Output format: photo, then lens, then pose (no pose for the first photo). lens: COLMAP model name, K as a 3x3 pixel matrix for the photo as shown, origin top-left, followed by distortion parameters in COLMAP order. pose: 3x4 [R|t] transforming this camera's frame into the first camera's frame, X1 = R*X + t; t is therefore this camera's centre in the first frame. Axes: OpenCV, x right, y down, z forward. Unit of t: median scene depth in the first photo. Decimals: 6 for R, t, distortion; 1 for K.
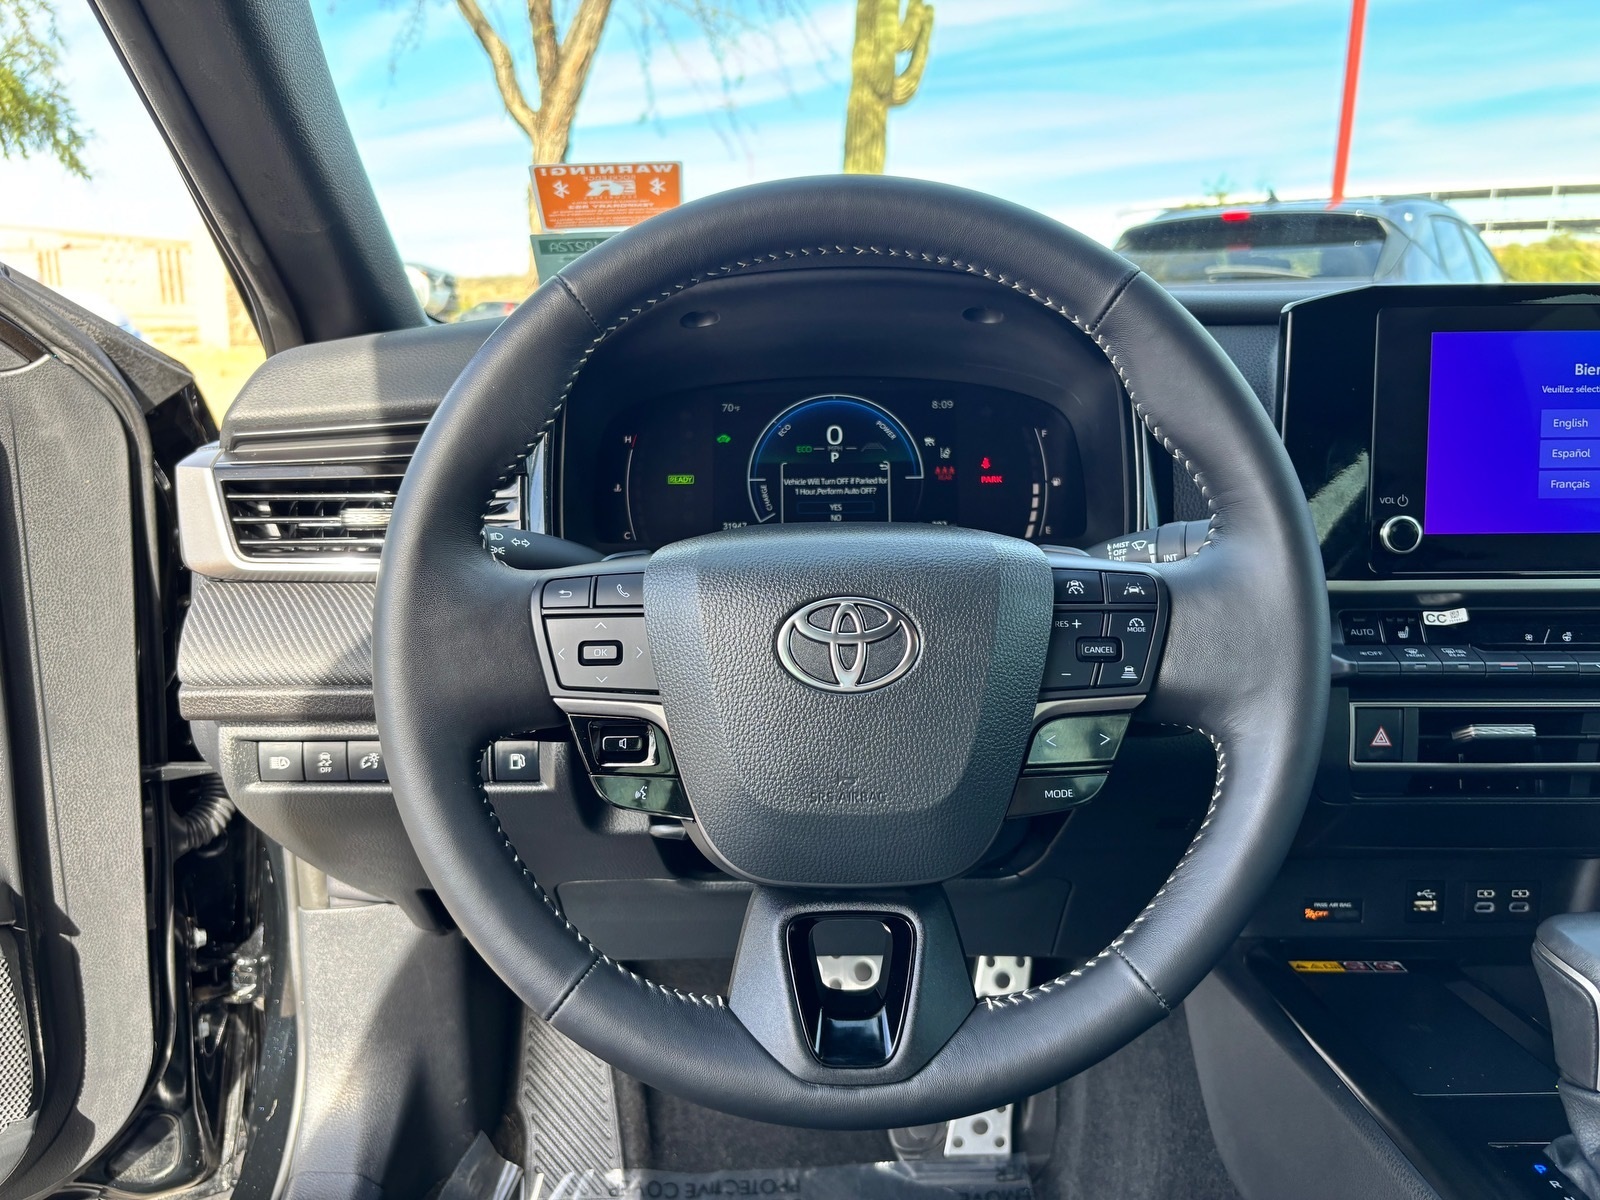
lens RADIAL K [[1241.5, 0, 793.5], [0, 1241.5, 611.2], [0, 0, 1]] dist [0.033173, -0.042785]
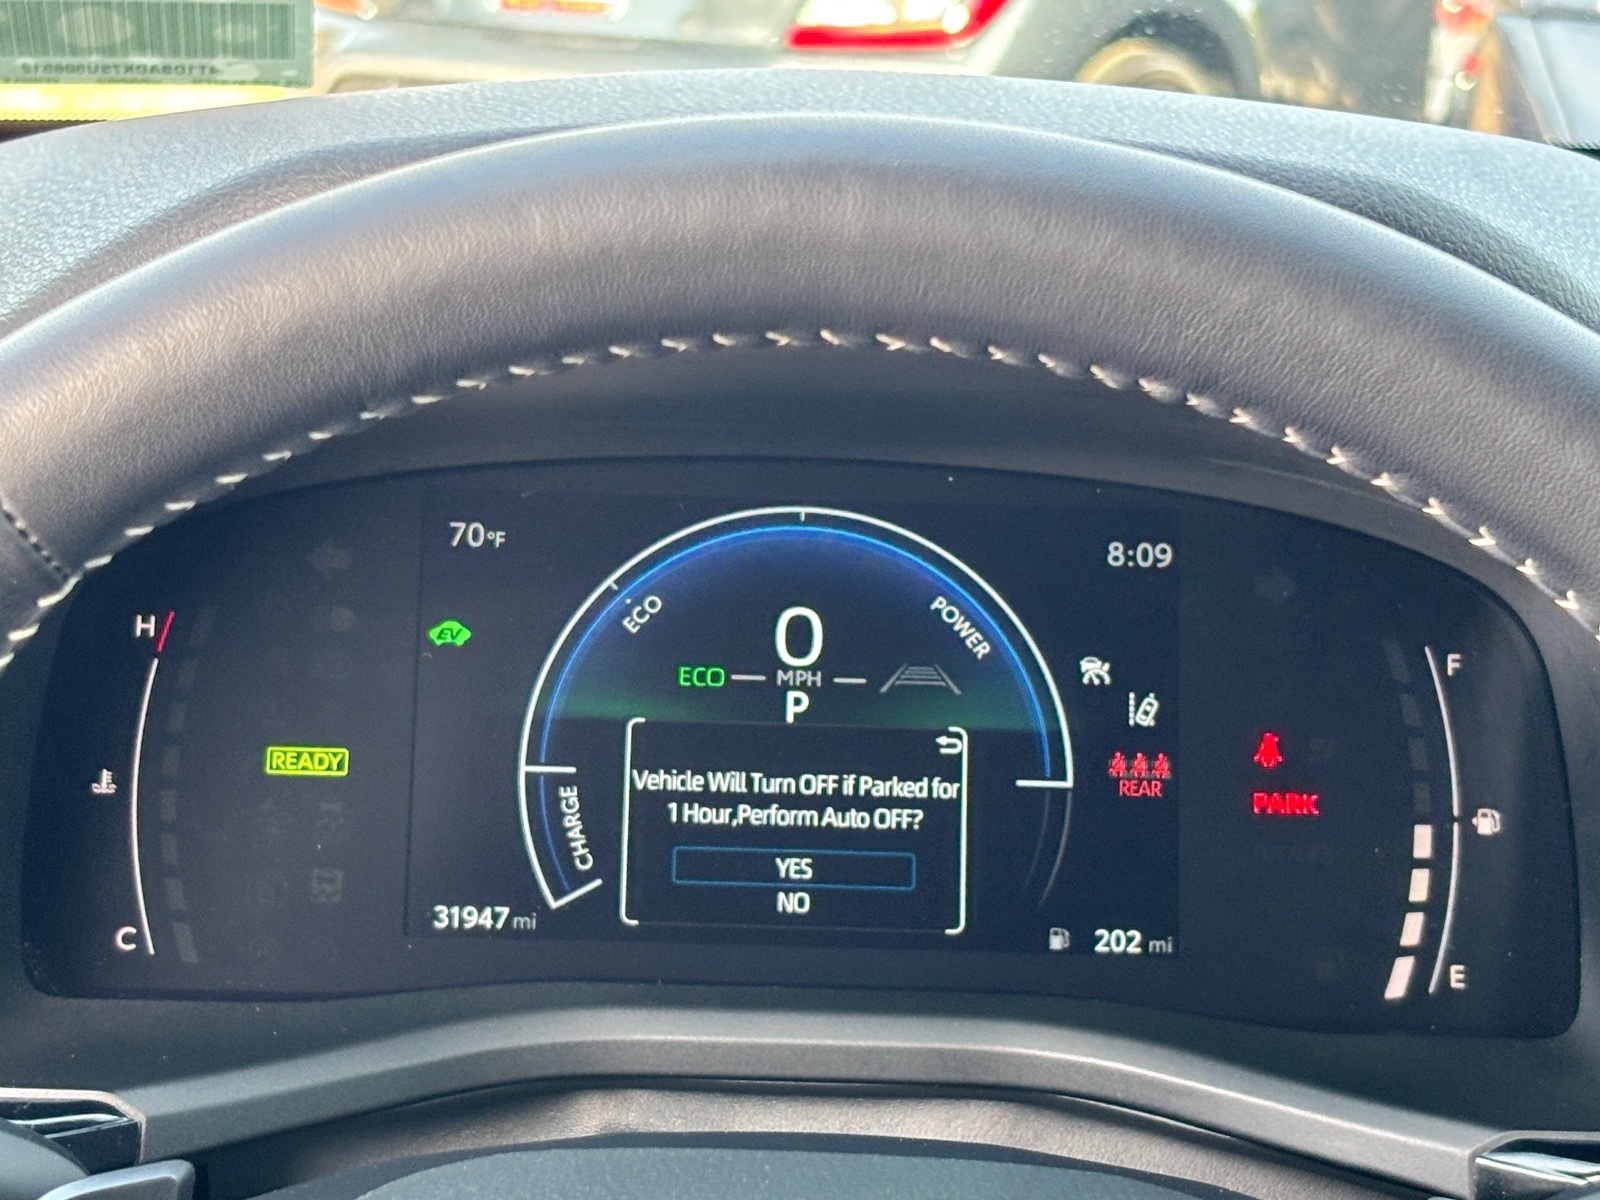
lens RADIAL K [[3831.3, 0, 761.6], [0, 3831.3, 514.6], [0, 0, 1]] dist [0.166914, 0.000000]
pose [[0.998729, 0.043816, 0.024918, -0.003053], [-0.042848, 0.998353, -0.038146, -0.163093], [-0.026549, 0.037029, 0.998961, 0.018965]]
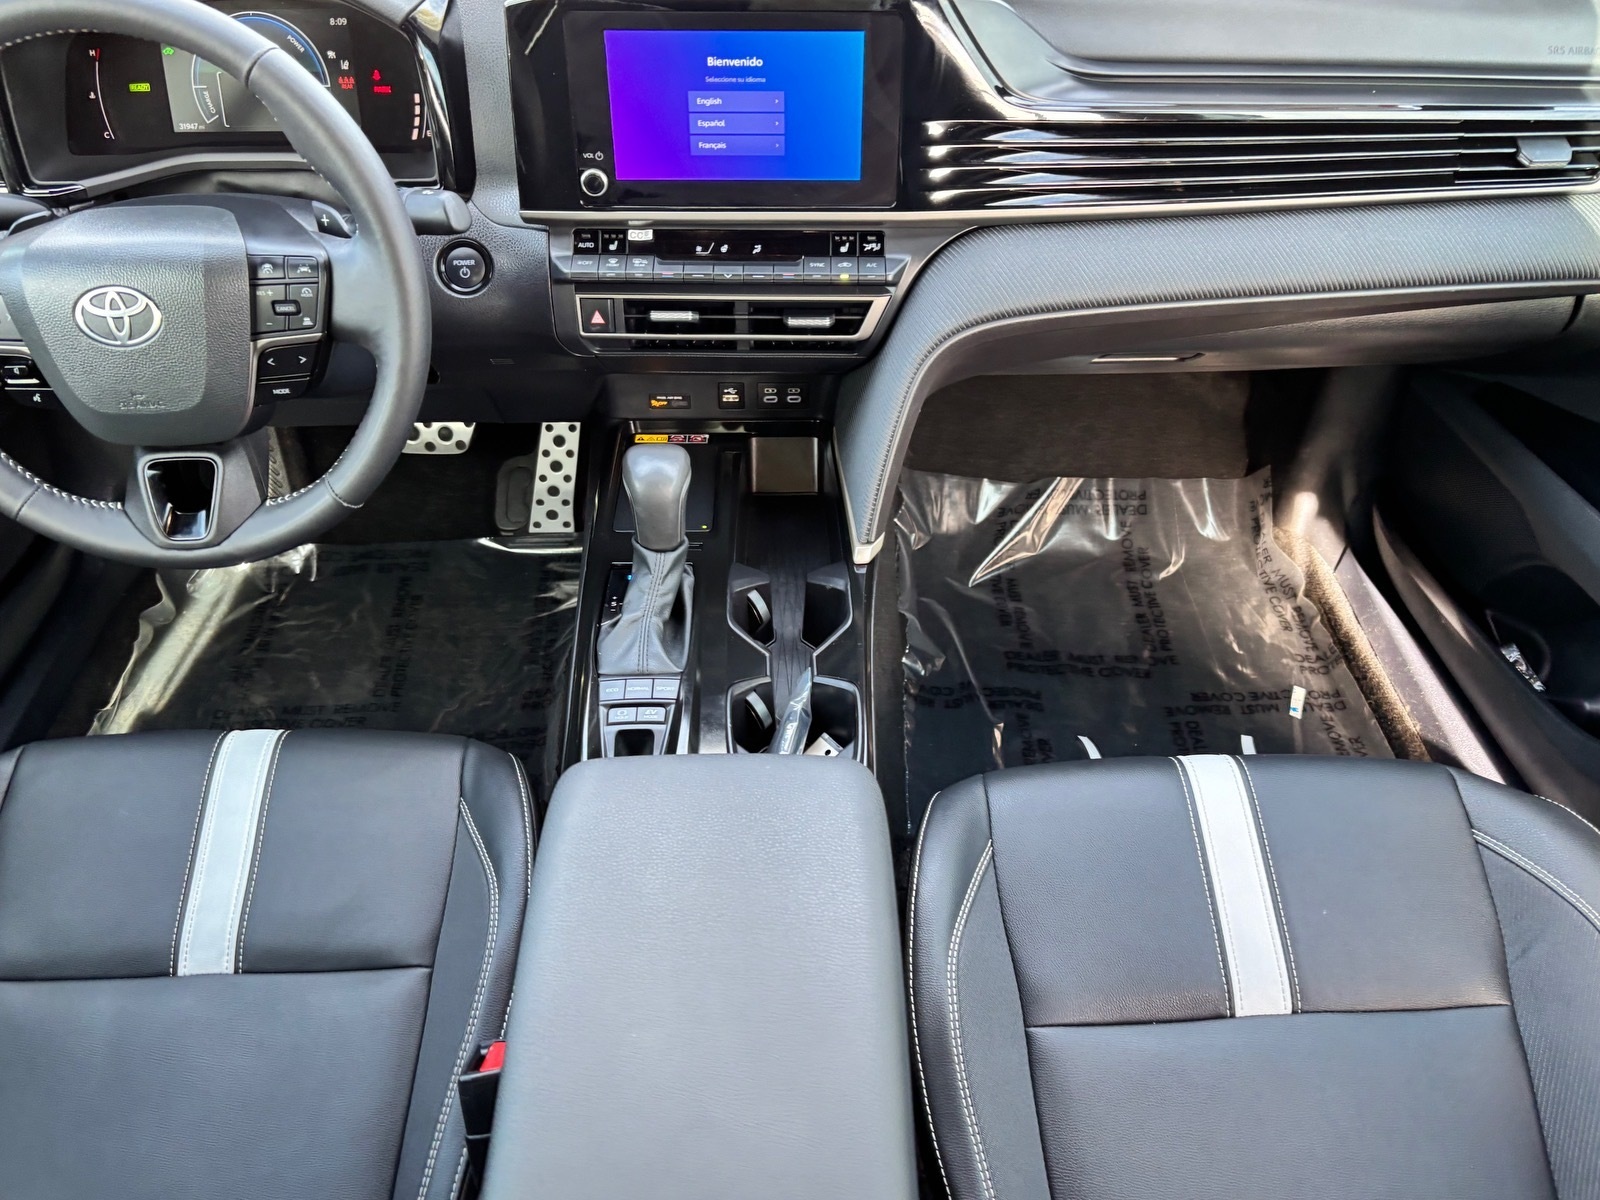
lens RADIAL K [[1241.5, 0, 810.5], [0, 1241.5, 612.1], [0, 0, 1]] dist [0.033173, -0.042785]
pose [[0.999301, -0.008313, 0.036458, 0.663025], [-0.011047, 0.865838, 0.500203, -0.347574], [-0.035724, -0.500256, 0.865141, -0.502794]]
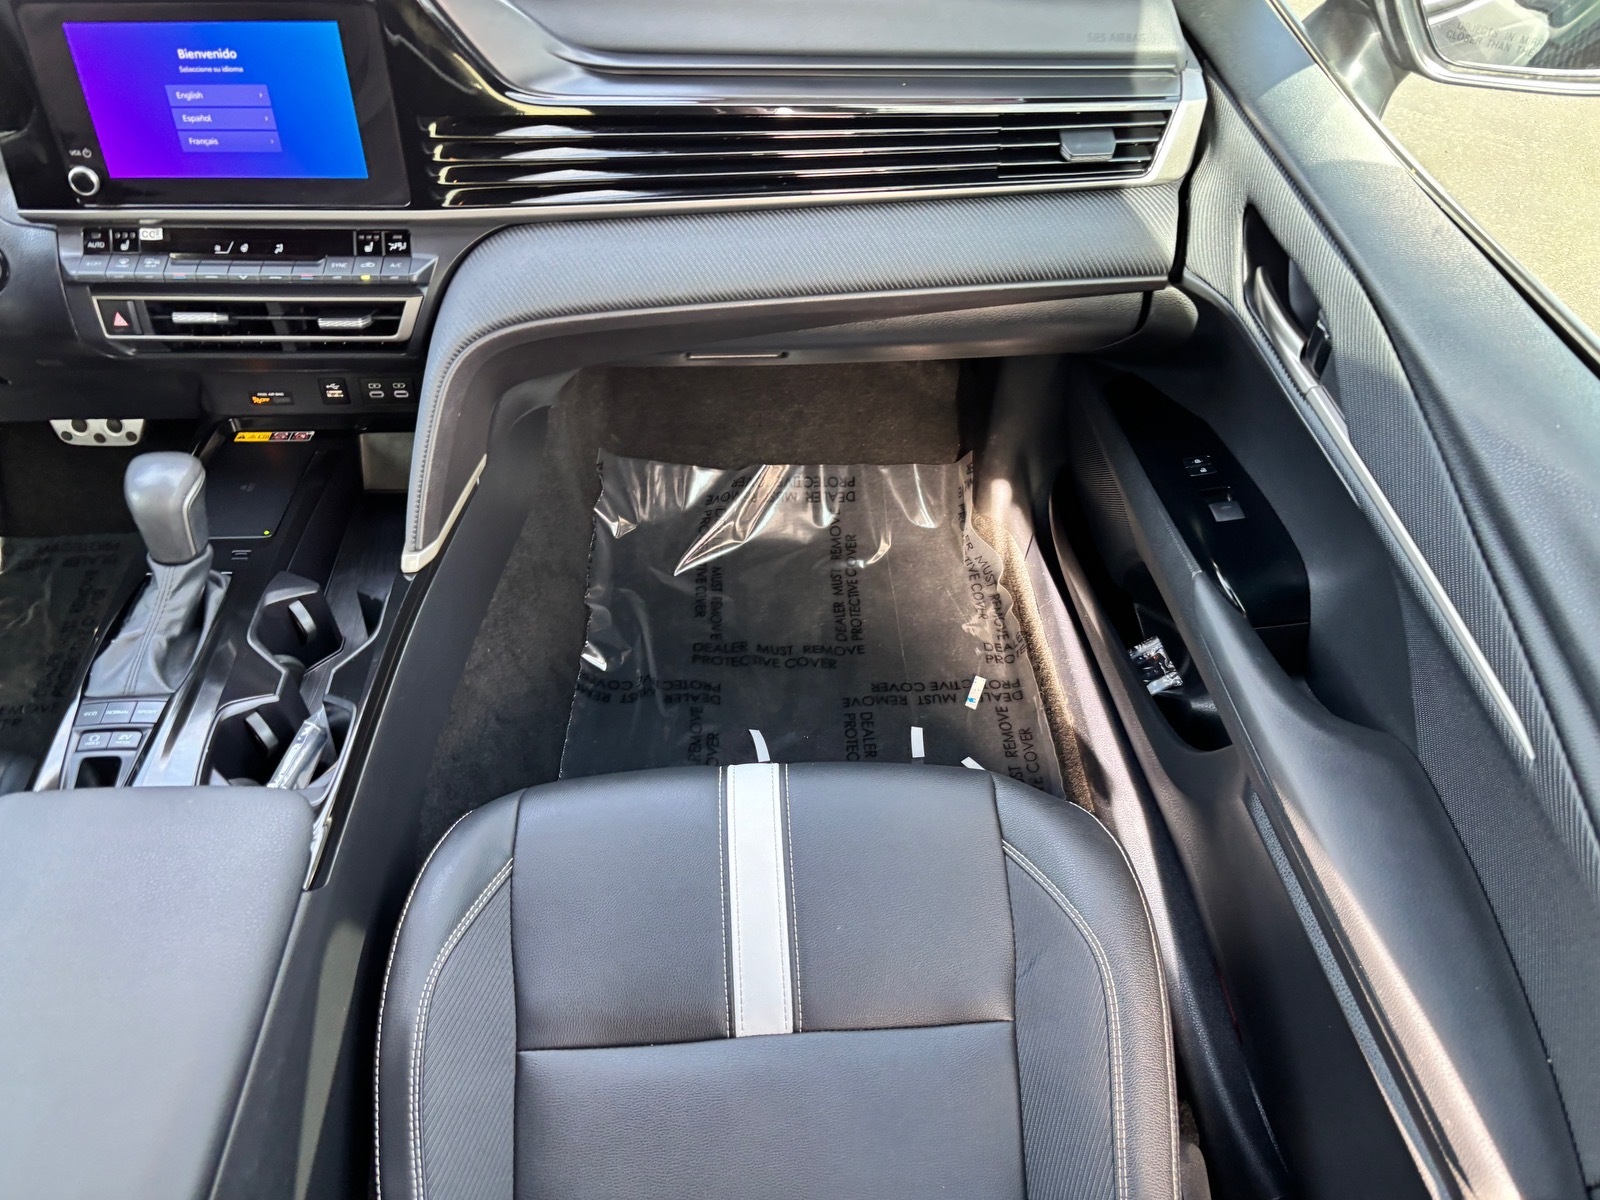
lens RADIAL K [[1241.5, 0, 793.8], [0, 1241.5, 609.1], [0, 0, 1]] dist [0.033173, -0.042785]
pose [[0.998410, -0.019183, 0.053000, 1.160828], [-0.011739, 0.848916, 0.528397, -0.390027], [-0.055129, -0.528179, 0.847341, -0.461736]]
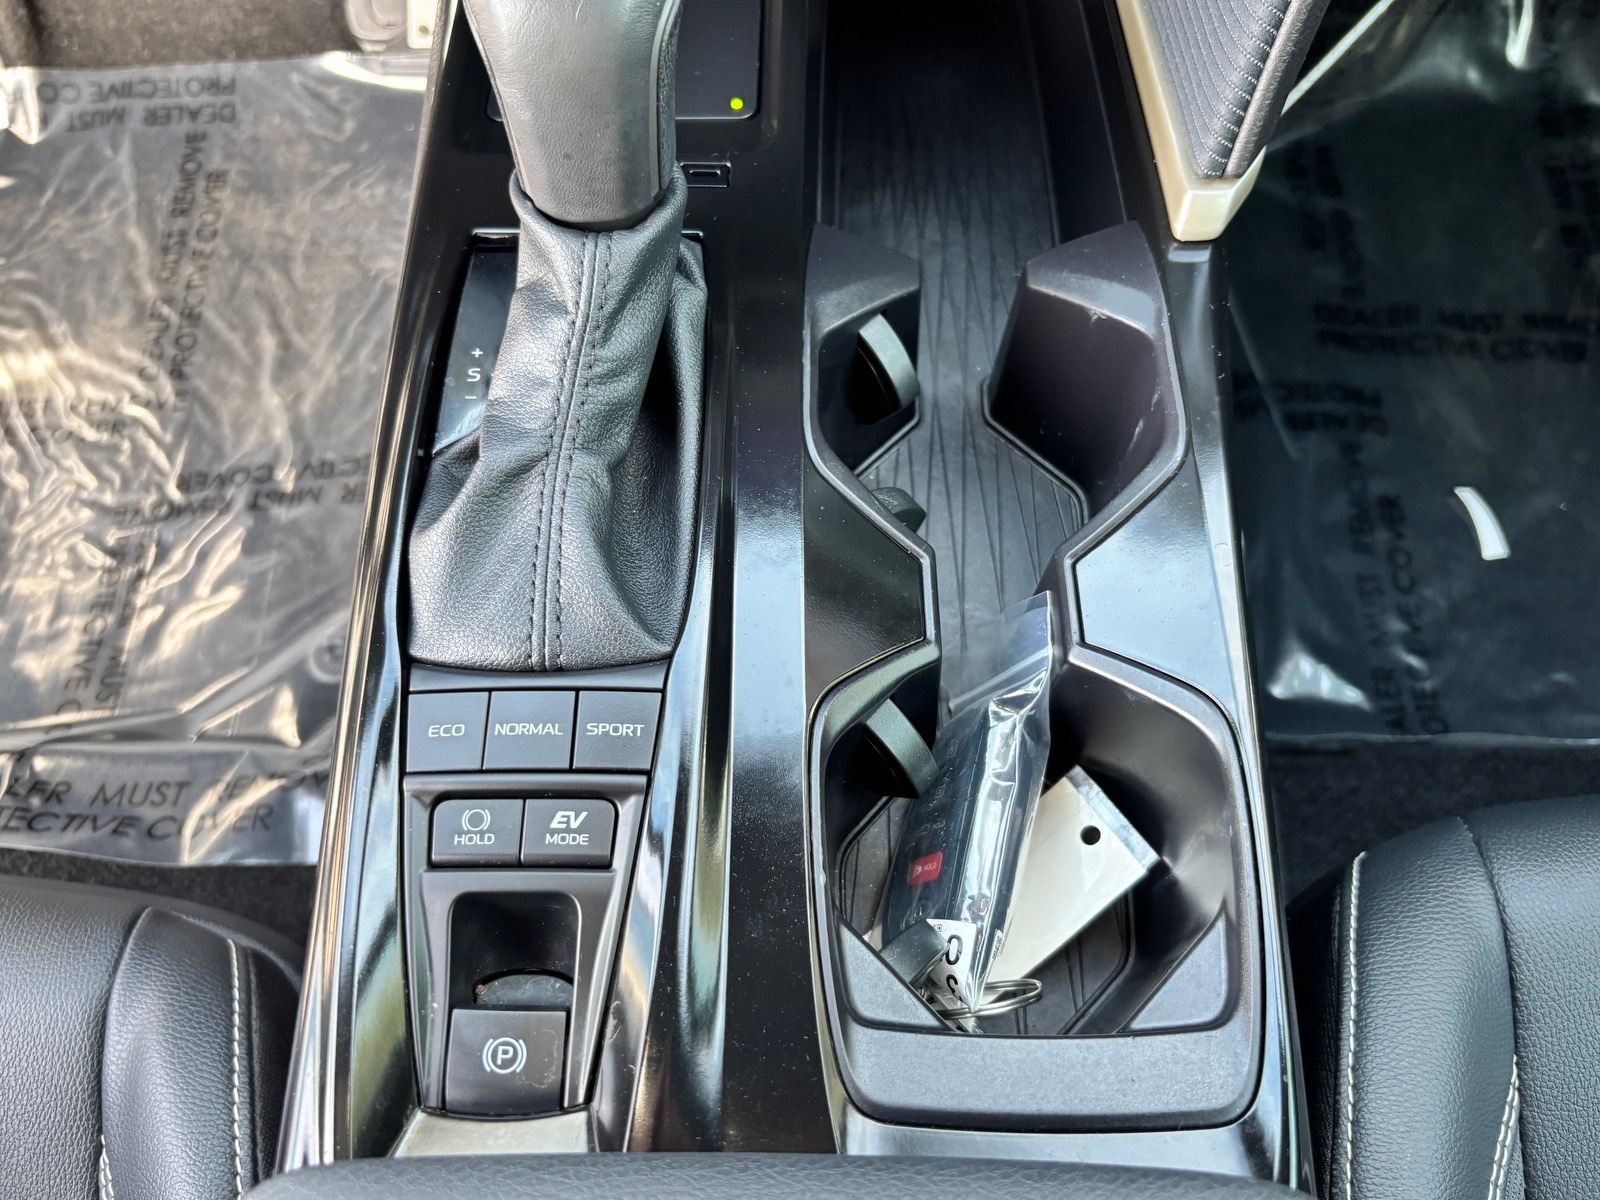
lens RADIAL K [[1335.3, 0, 789.0], [0, 1335.3, 610.4], [0, 0, 1]] dist [0.014198, -0.042740]
pose [[0.999873, 0.003917, -0.015444, 0.620531], [0.009657, 0.622015, 0.782945, 0.019422], [0.012673, -0.782995, 0.621899, 0.374516]]
